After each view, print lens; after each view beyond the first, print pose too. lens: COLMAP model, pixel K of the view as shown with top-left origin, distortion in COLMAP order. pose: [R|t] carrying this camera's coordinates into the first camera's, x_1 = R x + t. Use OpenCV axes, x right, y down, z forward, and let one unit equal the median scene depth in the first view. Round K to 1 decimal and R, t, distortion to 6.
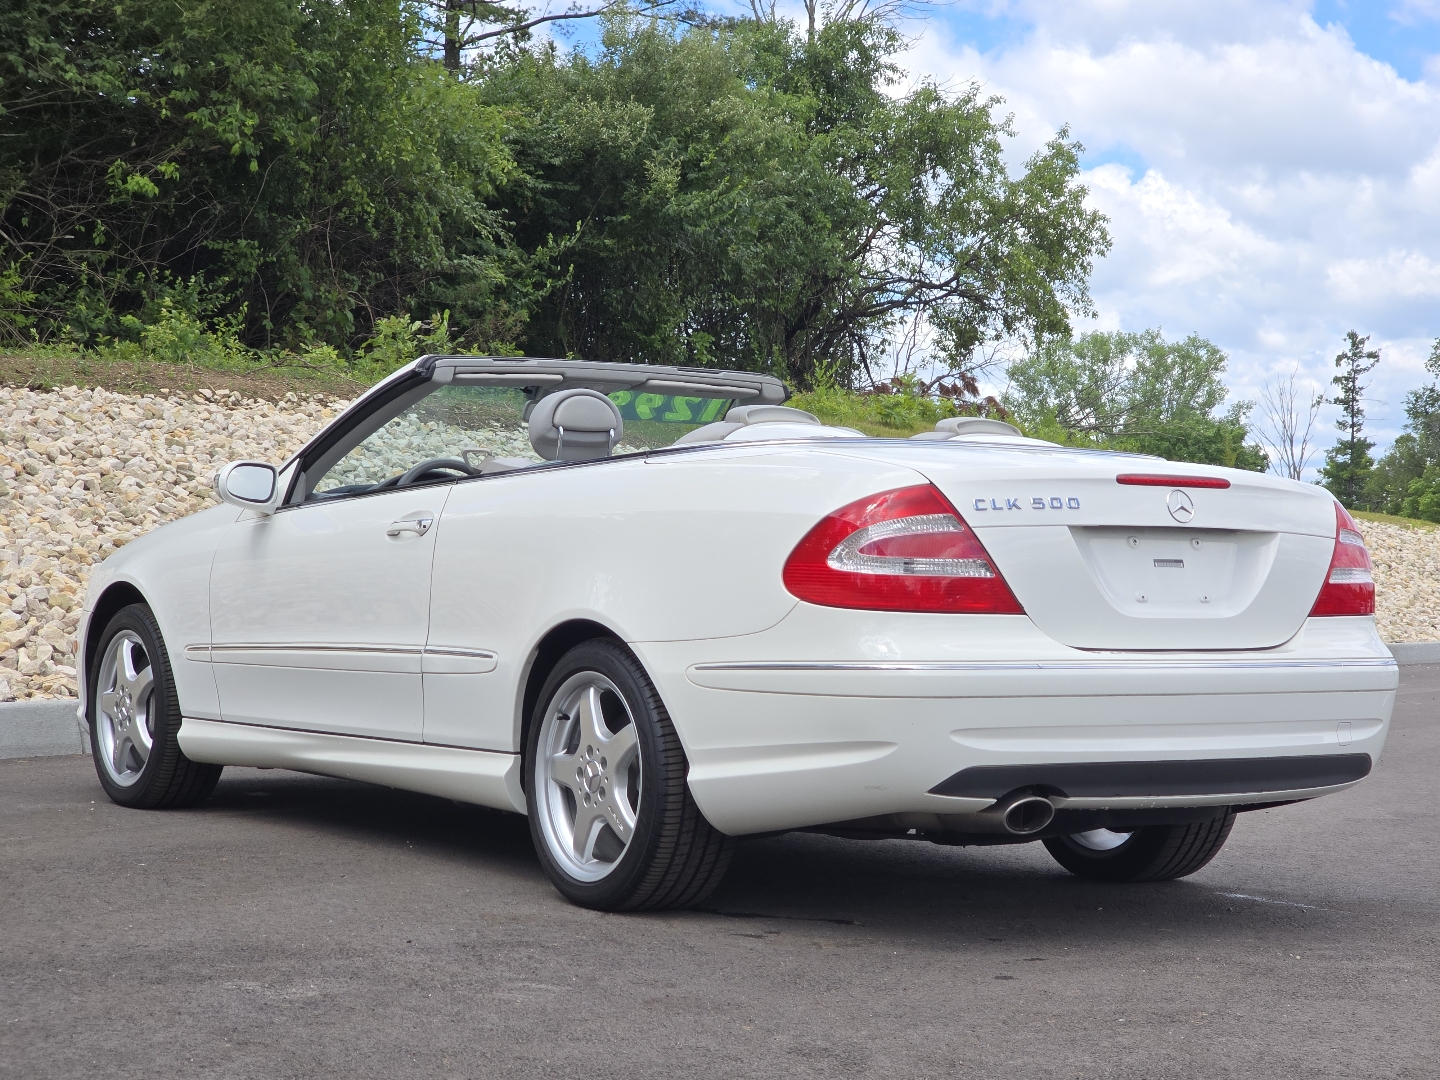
lens RADIAL K [[2897.7, 0, 720.0], [0, 2897.7, 540.0], [0, 0, 1]] dist [-0.033359, 0.744571]
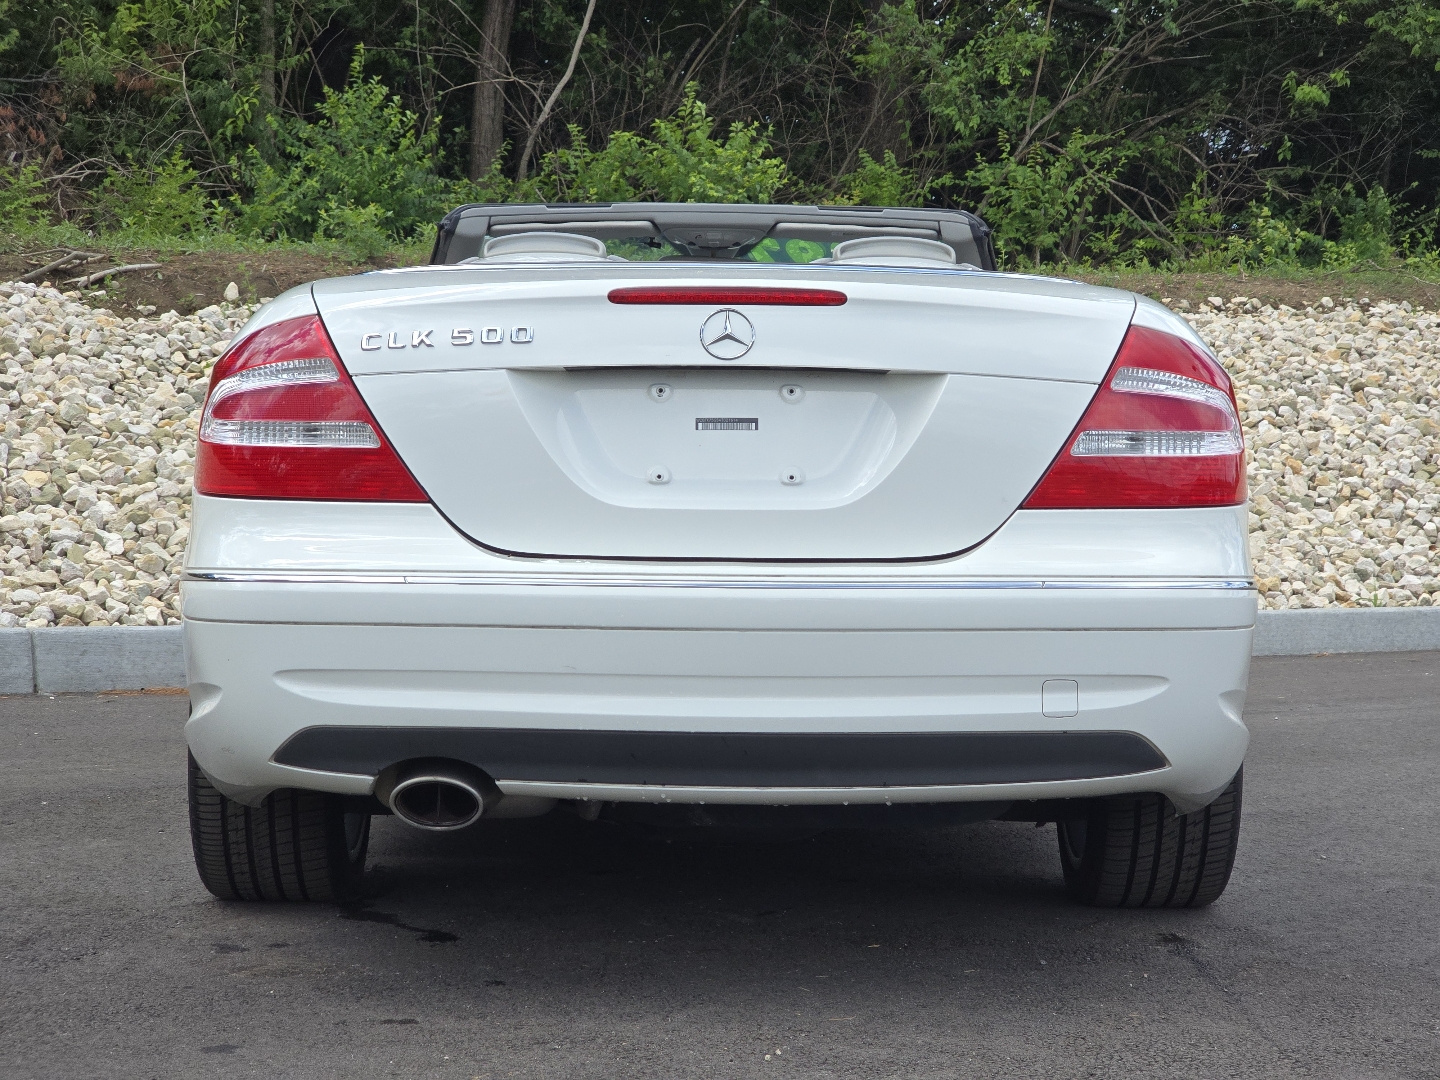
lens RADIAL K [[2695.5, 0, 720.0], [0, 2695.5, 540.0], [0, 0, 1]] dist [0.066564, -0.258980]
pose [[0.839819, 0.001795, -0.542863, 0.471767], [0.010913, 0.999737, 0.020188, 0.021322], [0.542757, -0.022878, 0.839578, 0.488265]]
